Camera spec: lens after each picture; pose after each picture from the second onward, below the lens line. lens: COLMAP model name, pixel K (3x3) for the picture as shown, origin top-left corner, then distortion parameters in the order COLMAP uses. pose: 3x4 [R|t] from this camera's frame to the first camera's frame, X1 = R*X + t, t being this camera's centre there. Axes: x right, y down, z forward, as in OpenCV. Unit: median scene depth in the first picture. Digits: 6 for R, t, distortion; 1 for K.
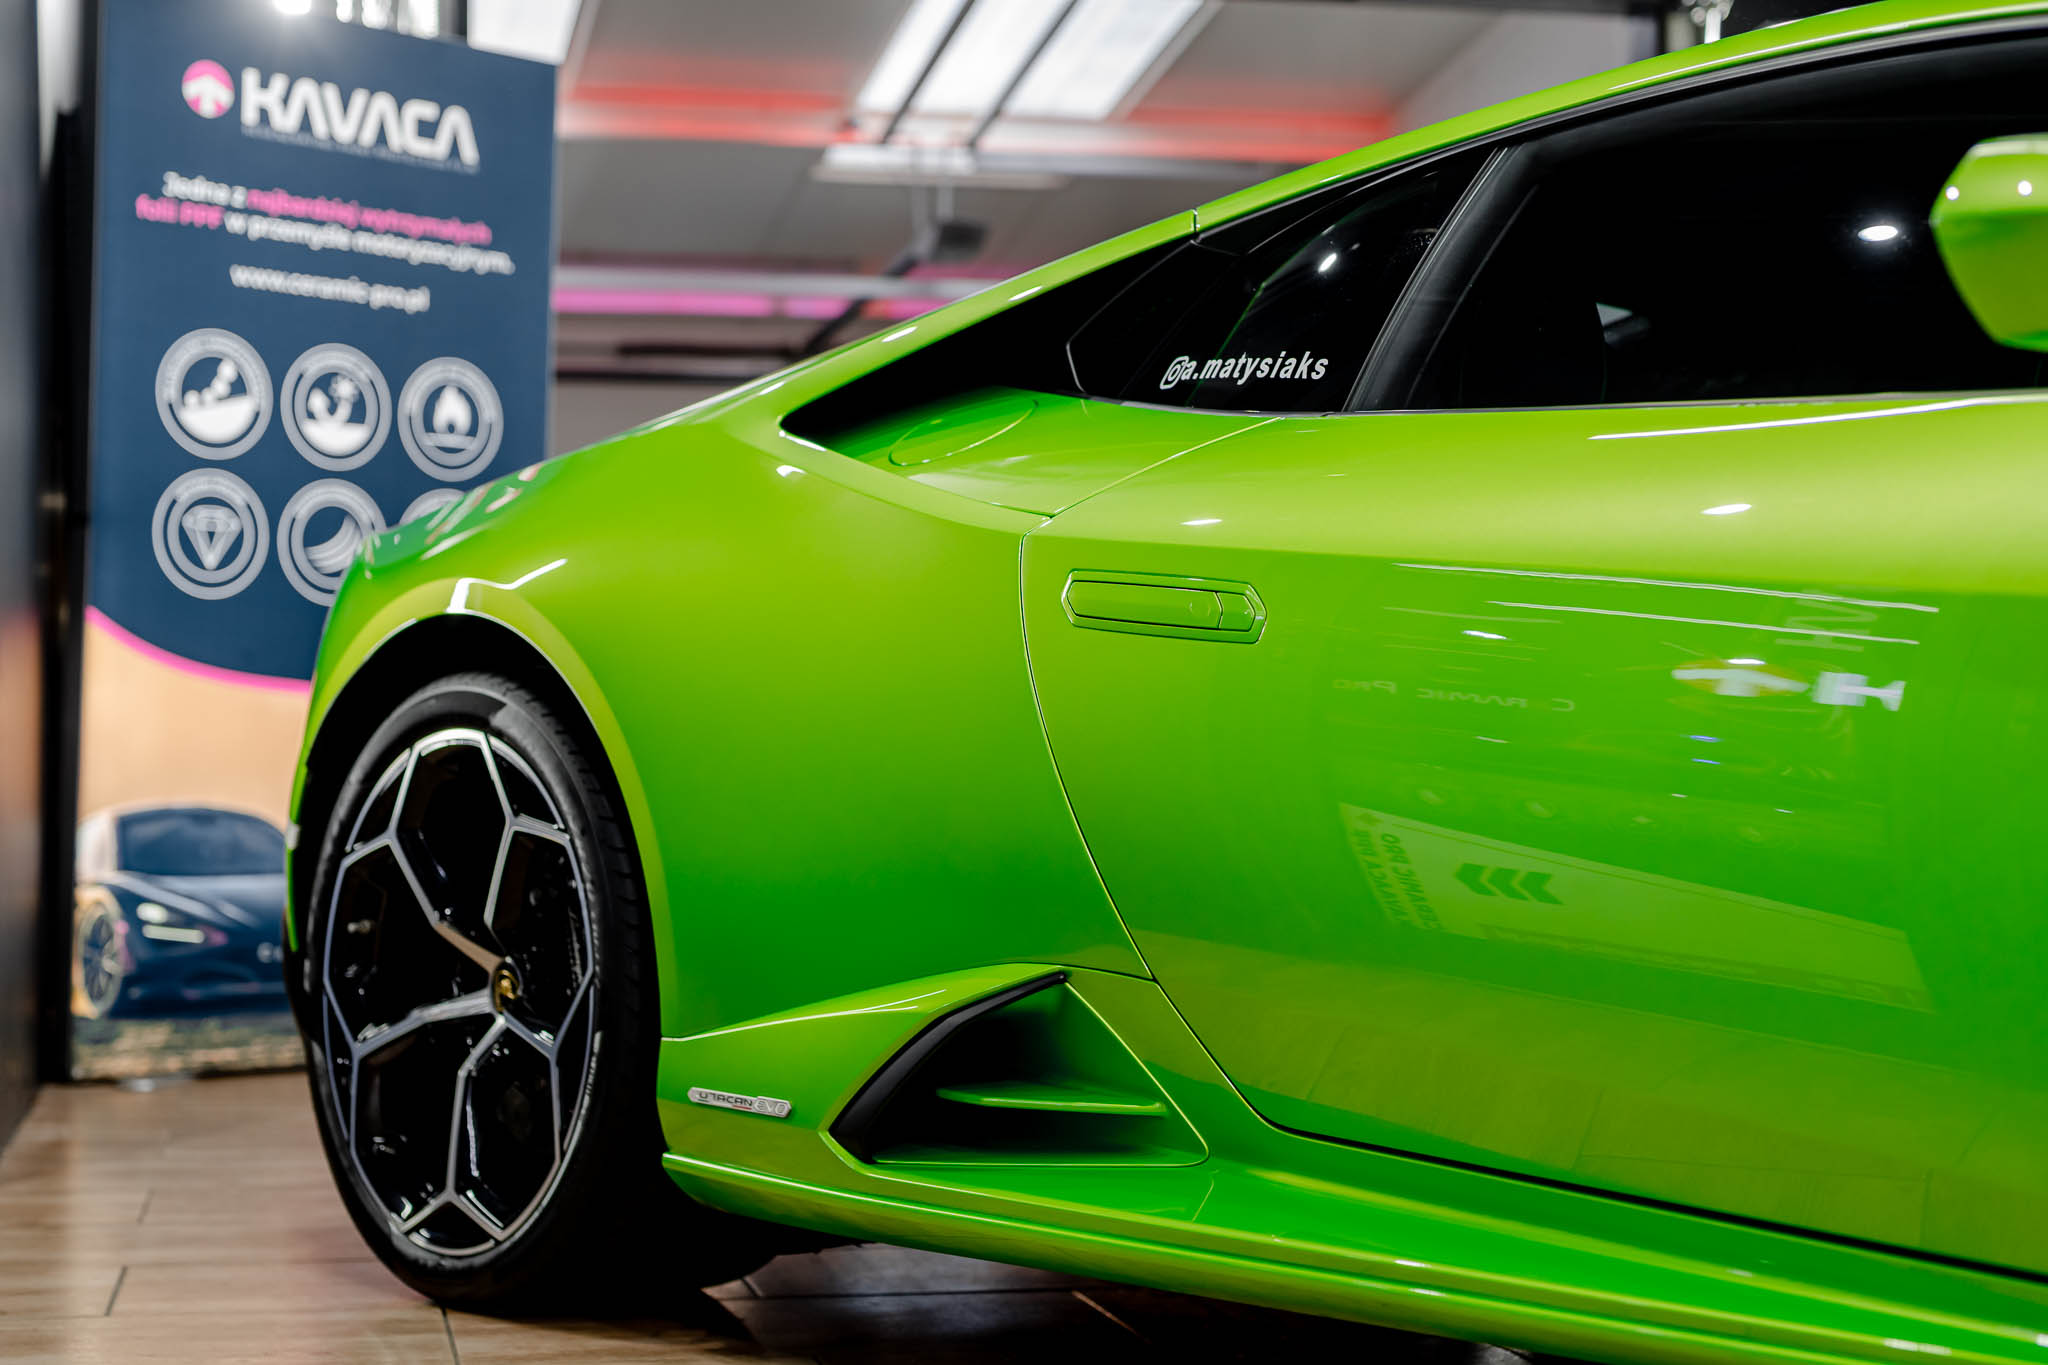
lens RADIAL K [[3145.2, 0, 964.1], [0, 3145.2, 681.8], [0, 0, 1]] dist [-0.010887, 0.052482]
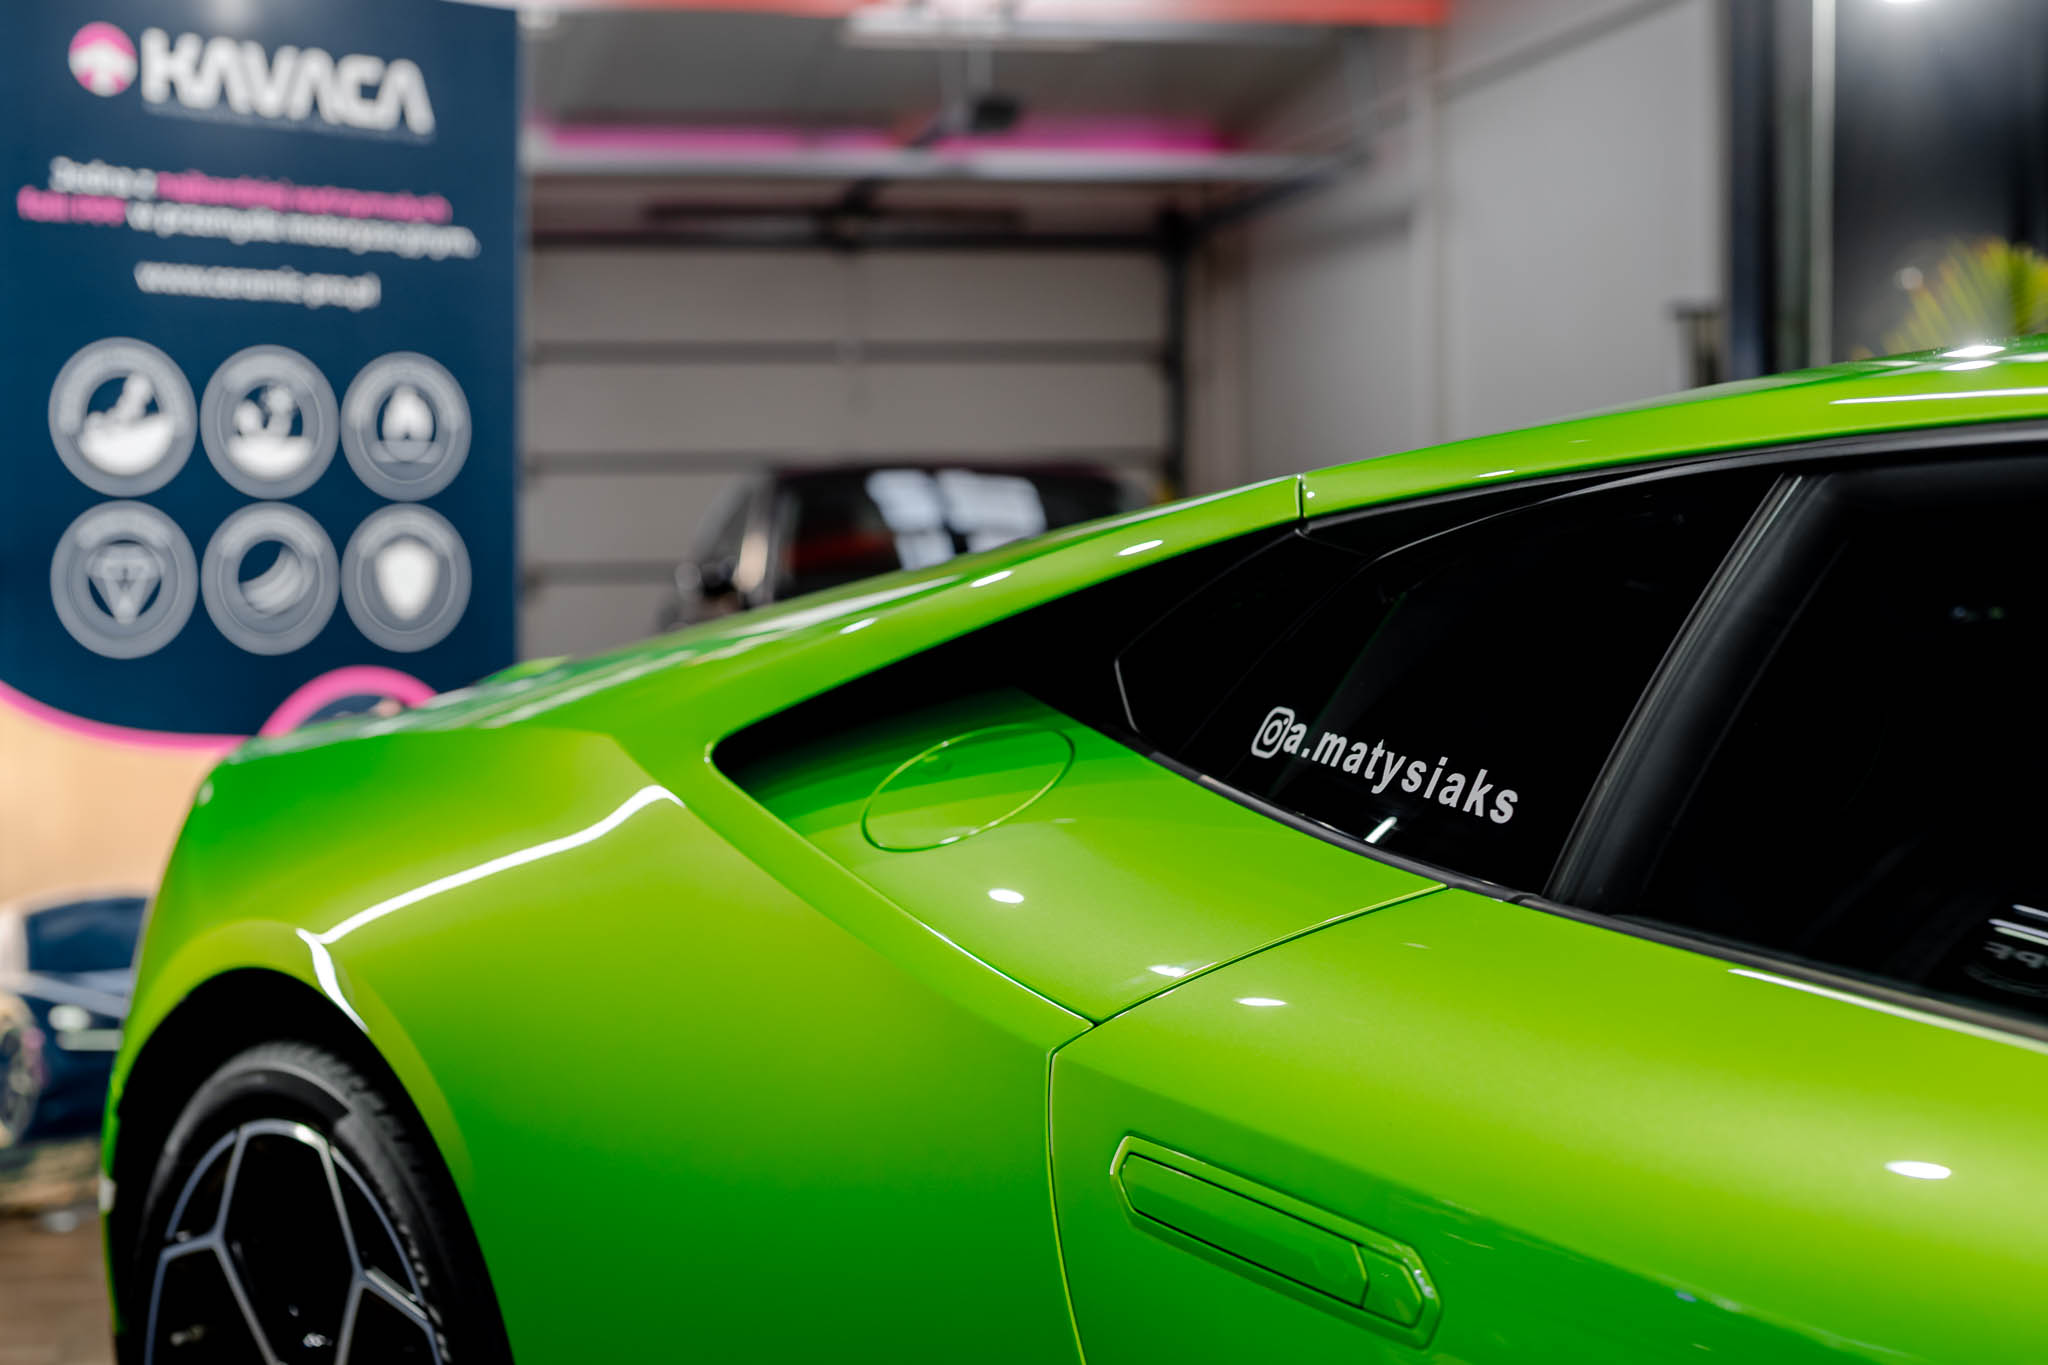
lens RADIAL K [[2985.3, 0, 1024.0], [0, 2985.3, 682.5], [0, 0, 1]] dist [-0.001888, 0.001300]
pose [[0.999929, -0.011563, 0.002717, 0.005699], [0.011312, 0.996821, 0.078861, -0.082989], [-0.003620, -0.078824, 0.996882, 0.182071]]
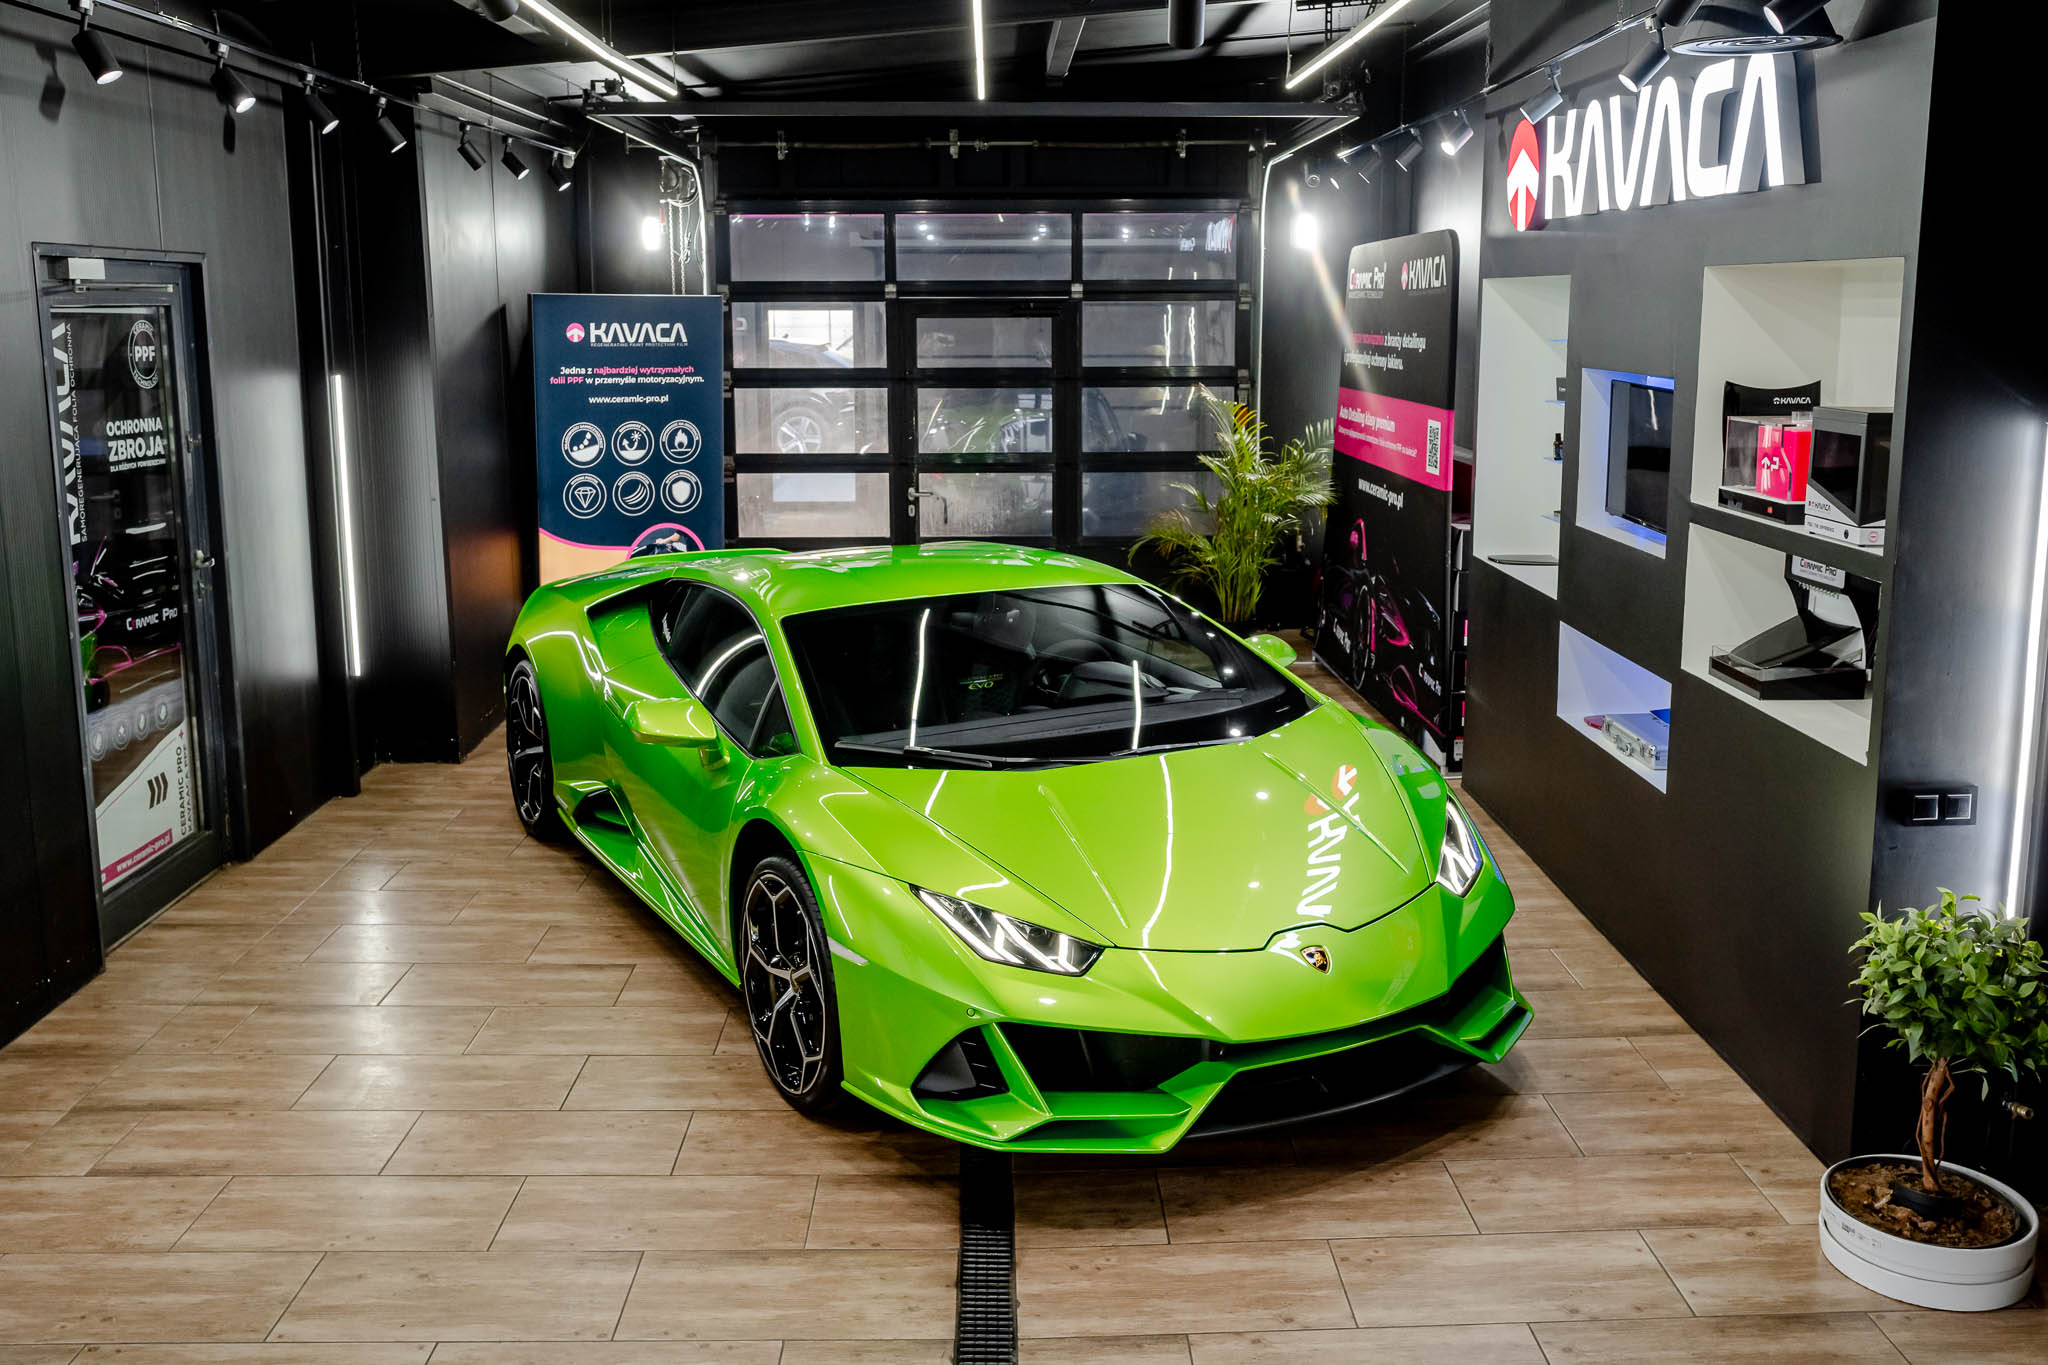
lens RADIAL K [[1848.7, 0, 1020.6], [0, 1848.7, 597.6], [0, 0, 1]] dist [-0.008579, 0.000592]
pose [[0.979690, 0.030349, -0.198210, 0.470044], [0.008967, 0.980861, 0.194504, -0.278209], [0.200320, -0.192331, 0.960667, -0.509476]]
